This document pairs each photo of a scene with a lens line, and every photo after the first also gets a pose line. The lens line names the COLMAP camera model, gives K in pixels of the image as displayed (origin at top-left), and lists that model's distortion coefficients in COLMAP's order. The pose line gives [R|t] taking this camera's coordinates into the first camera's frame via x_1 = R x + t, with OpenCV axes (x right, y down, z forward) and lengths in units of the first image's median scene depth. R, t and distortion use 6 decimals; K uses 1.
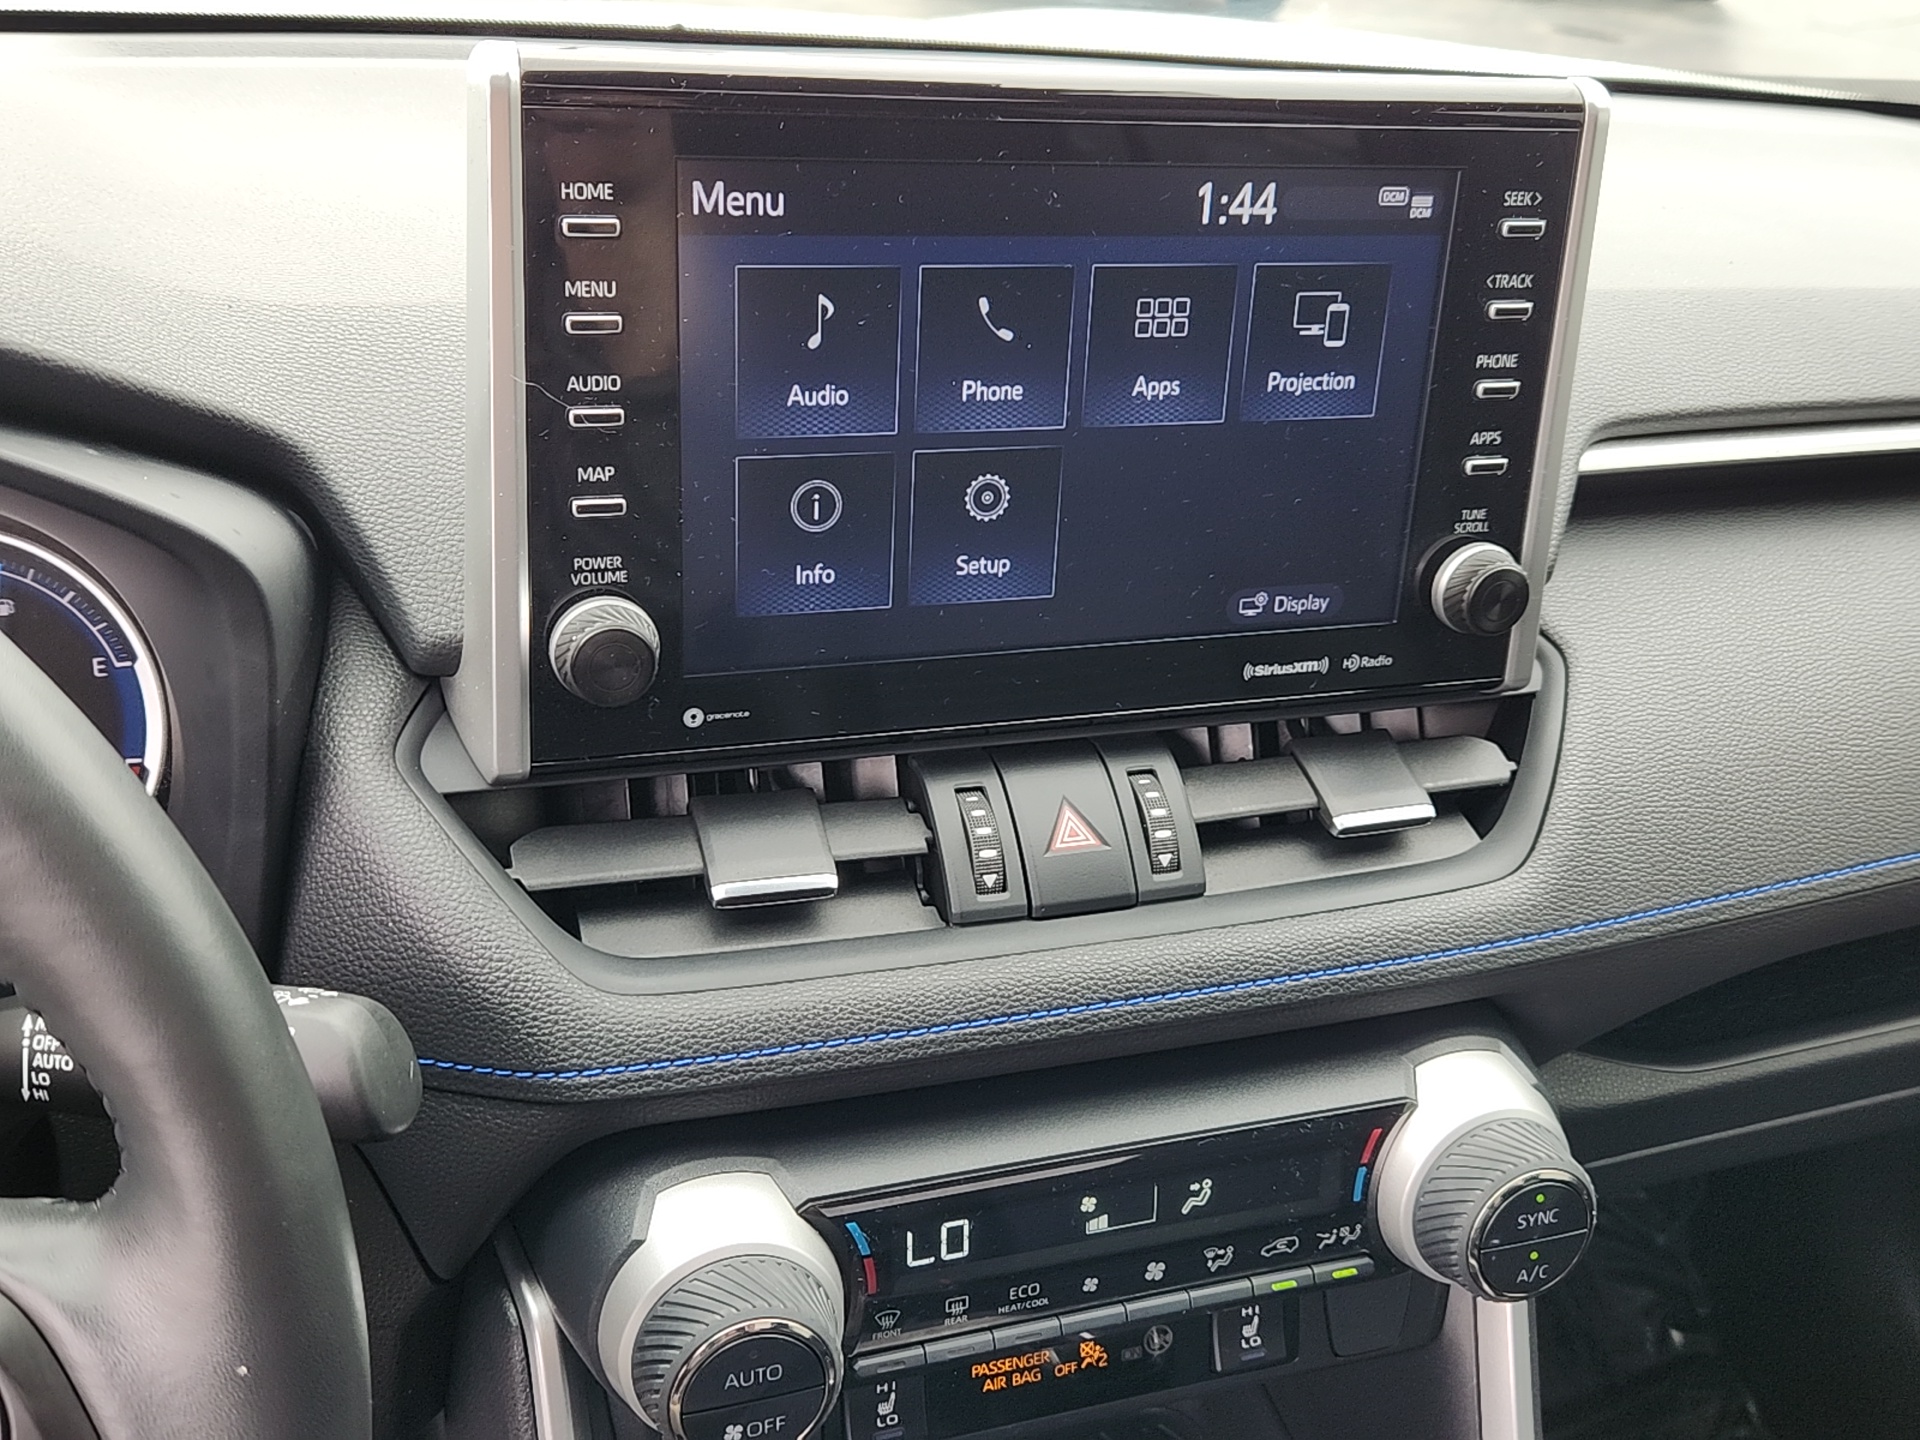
lens RADIAL K [[1884.0, 0, 963.4], [0, 1884.0, 729.0], [0, 0, 1]] dist [0.087601, -0.142092]
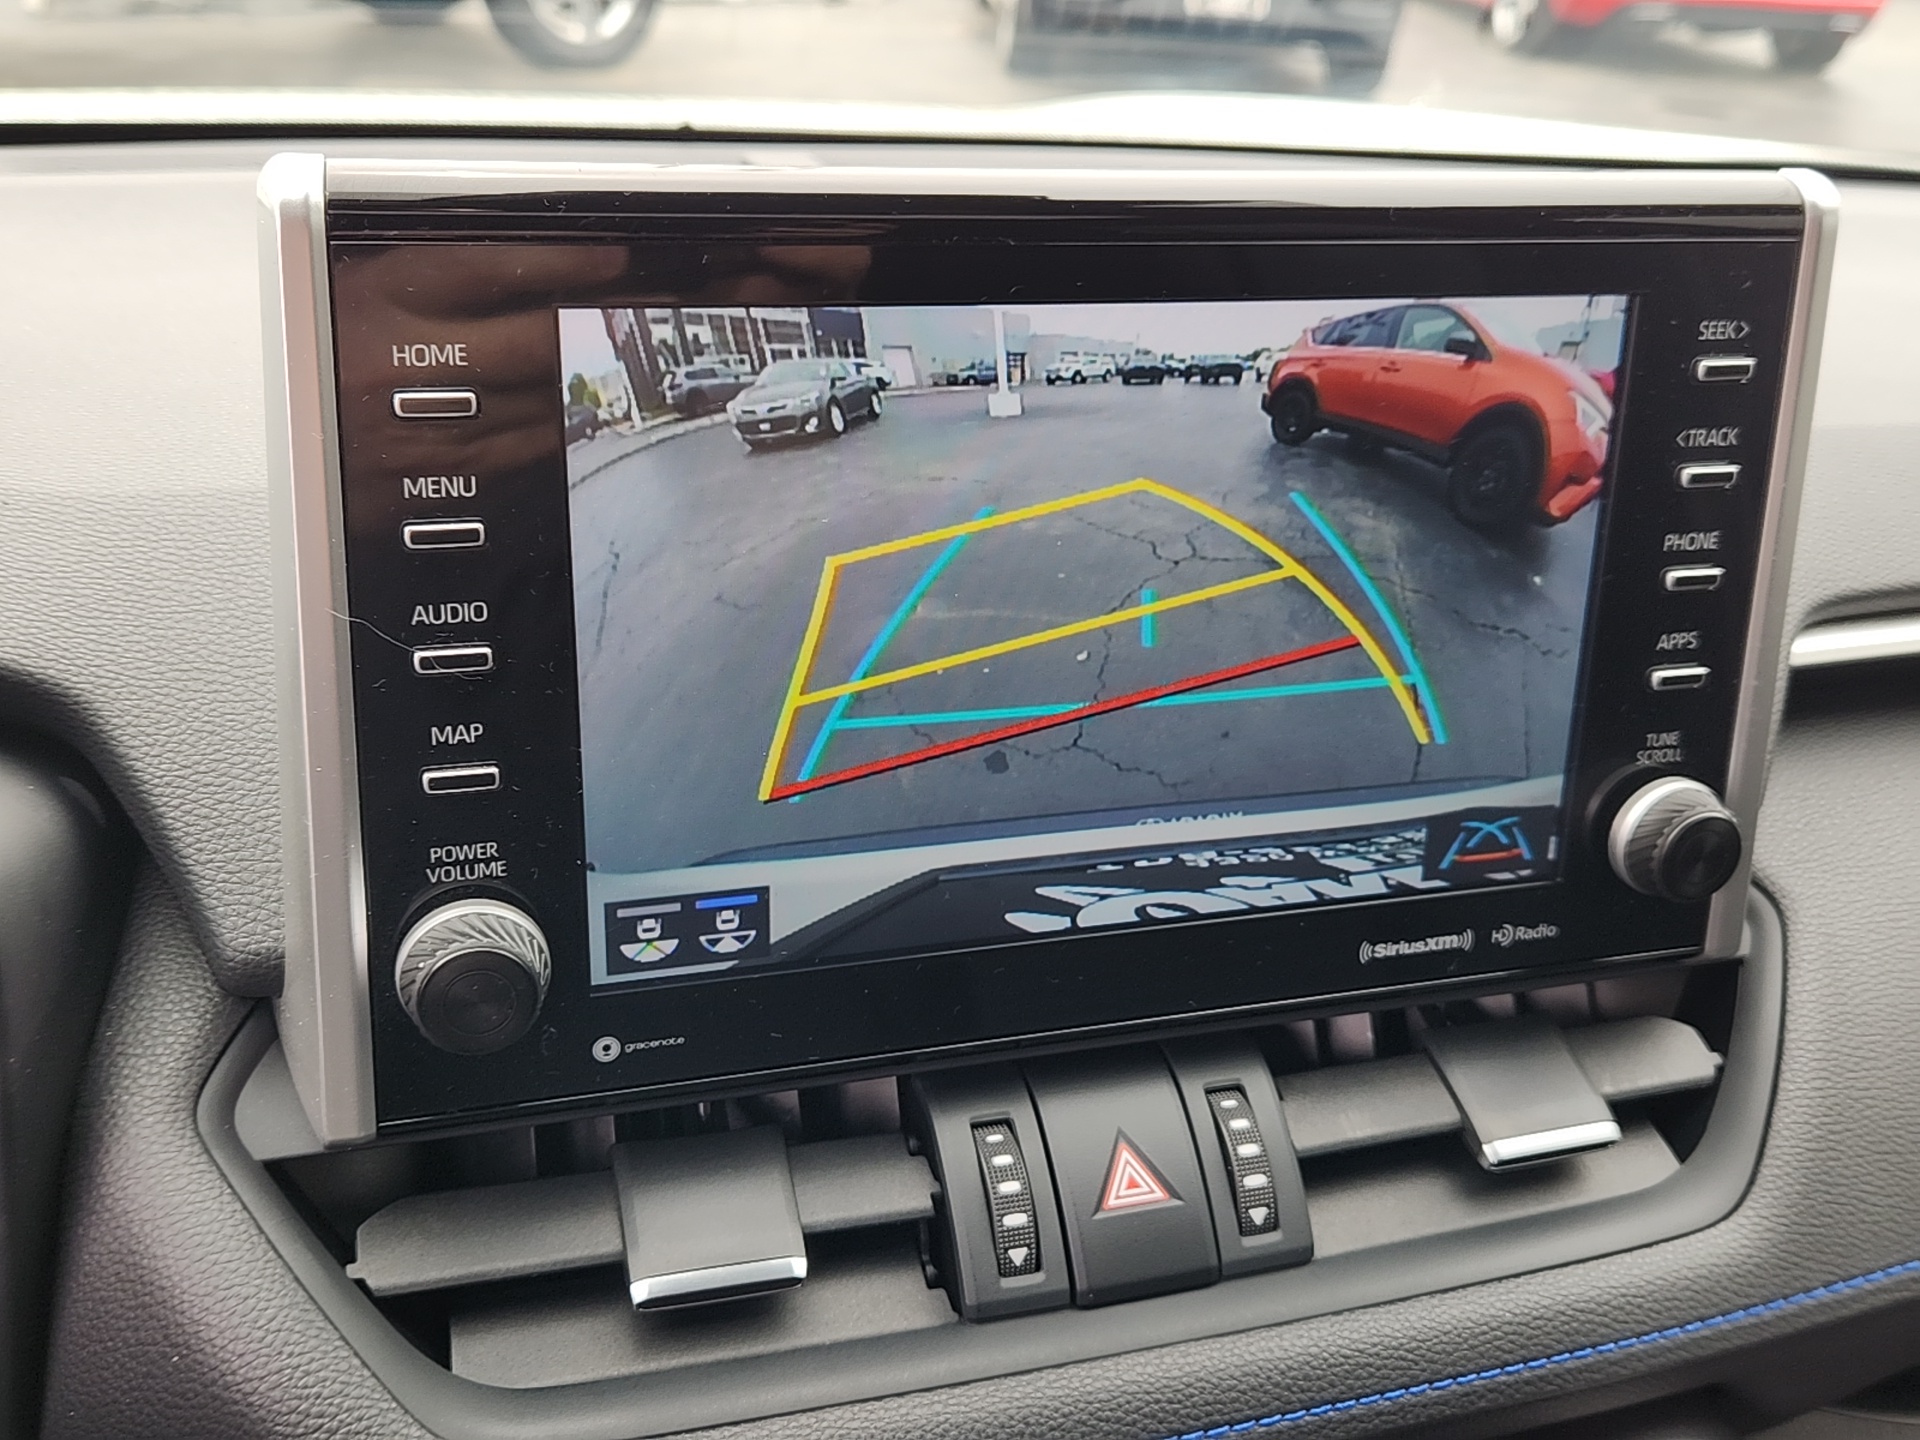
lens RADIAL K [[1977.7, 0, 991.7], [0, 1977.7, 750.8], [0, 0, 1]] dist [0.083481, -0.174534]
pose [[0.999392, -0.009466, -0.033546, 0.031431], [0.007957, 0.998963, -0.044823, -0.081009], [0.033936, 0.044529, 0.998432, 0.216056]]
